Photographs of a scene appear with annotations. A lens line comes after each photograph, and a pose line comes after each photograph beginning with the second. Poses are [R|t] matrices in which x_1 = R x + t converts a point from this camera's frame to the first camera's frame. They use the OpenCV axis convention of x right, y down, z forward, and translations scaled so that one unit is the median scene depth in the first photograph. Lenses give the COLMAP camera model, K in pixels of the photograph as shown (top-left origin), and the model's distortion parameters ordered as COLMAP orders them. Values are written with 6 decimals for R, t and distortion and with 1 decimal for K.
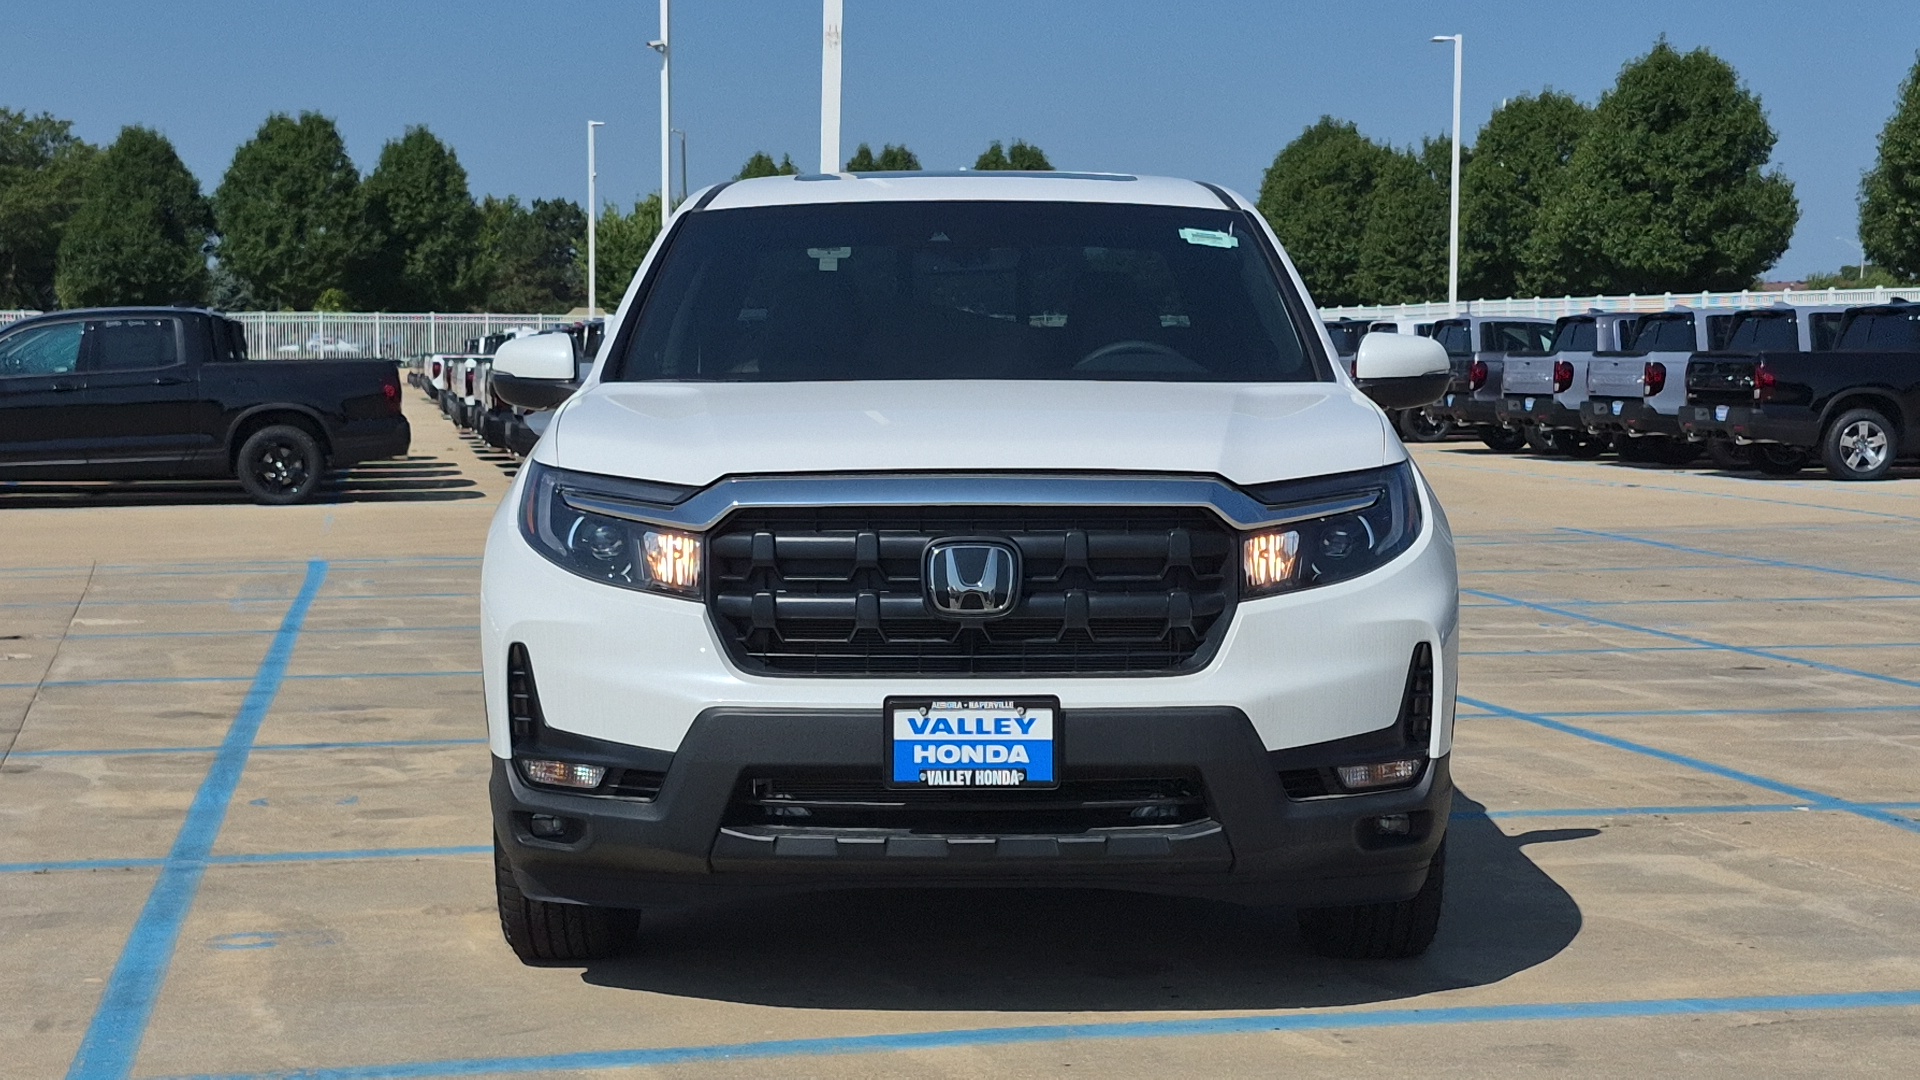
lens RADIAL K [[3056.2, 0, 956.6], [0, 3056.2, 528.4], [0, 0, 1]] dist [0.143210, 0.000000]
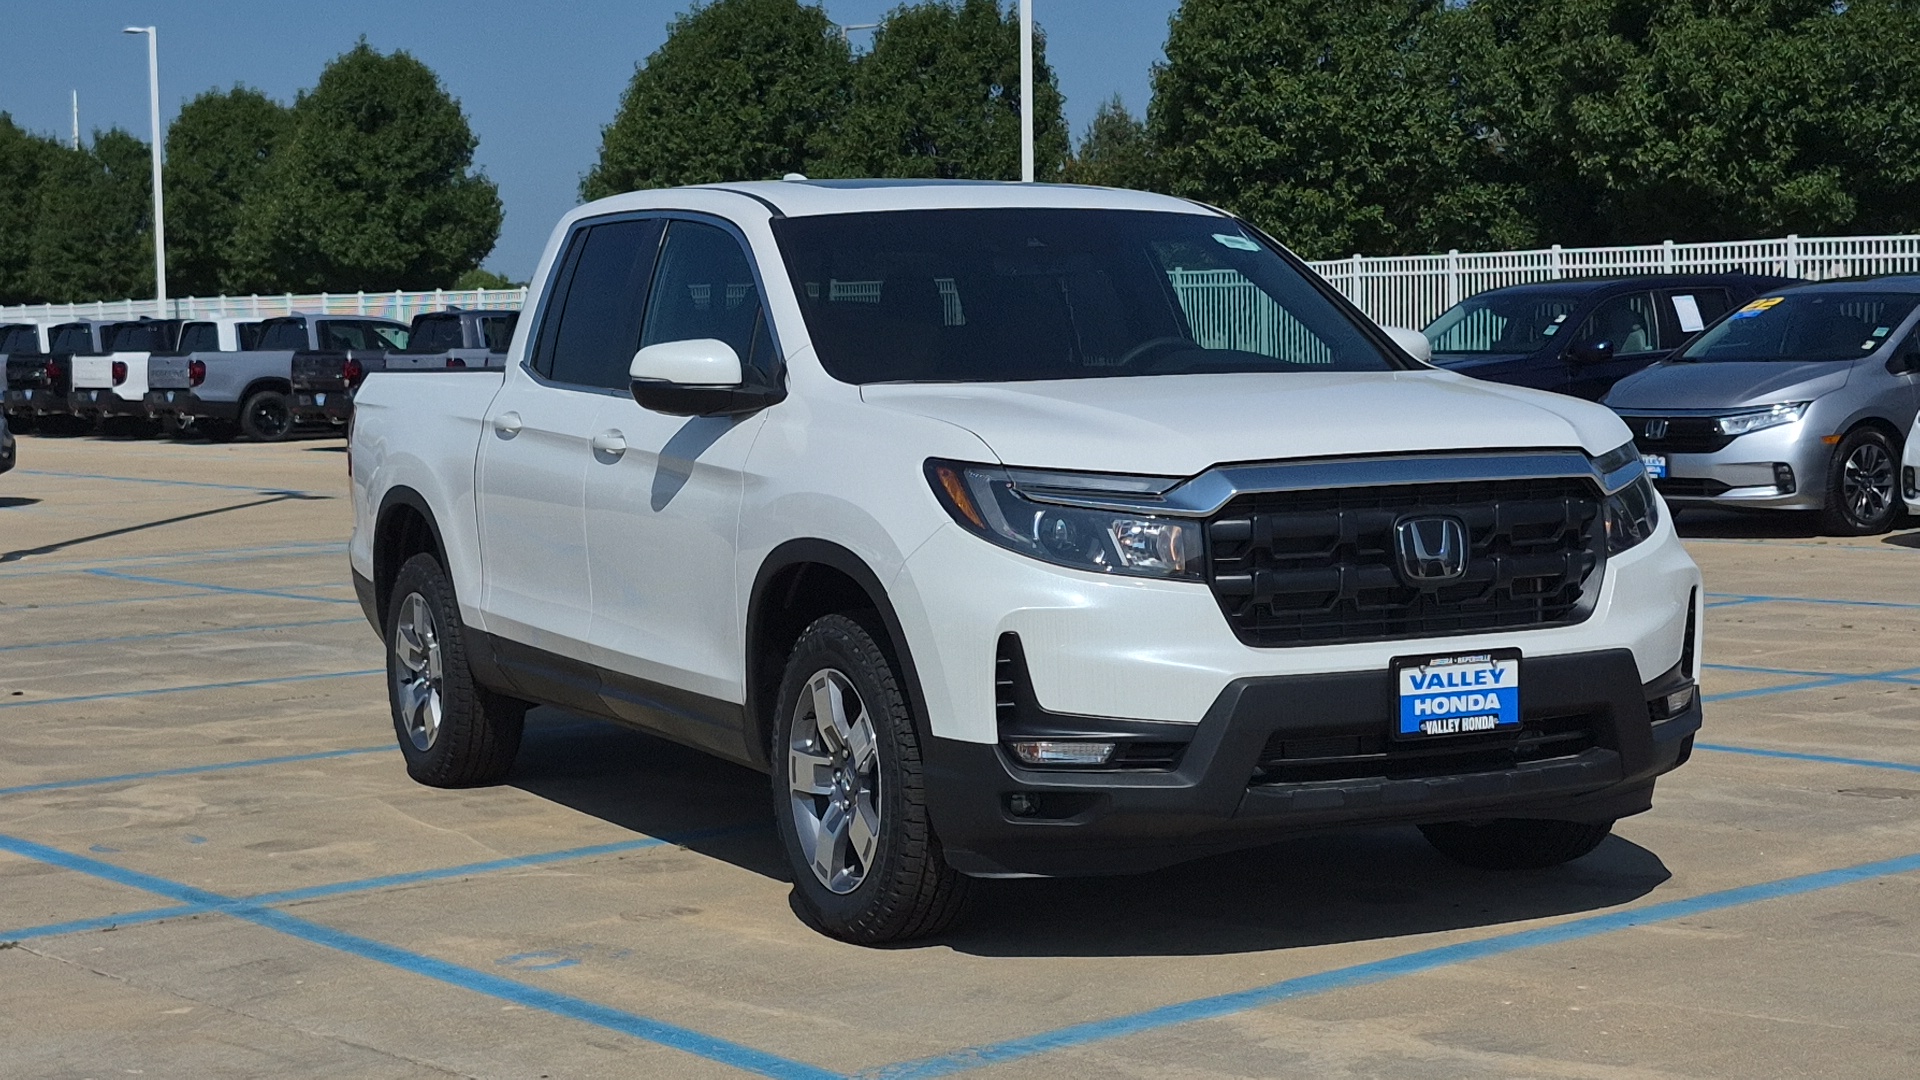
lens RADIAL K [[3056.2, 0, 965.2], [0, 3056.2, 546.9], [0, 0, 1]] dist [0.143210, 0.000000]
pose [[0.895055, -0.047501, 0.443419, -0.501502], [0.044475, 0.998862, 0.017227, -0.008589], [-0.443732, 0.004302, 0.896149, 0.055044]]
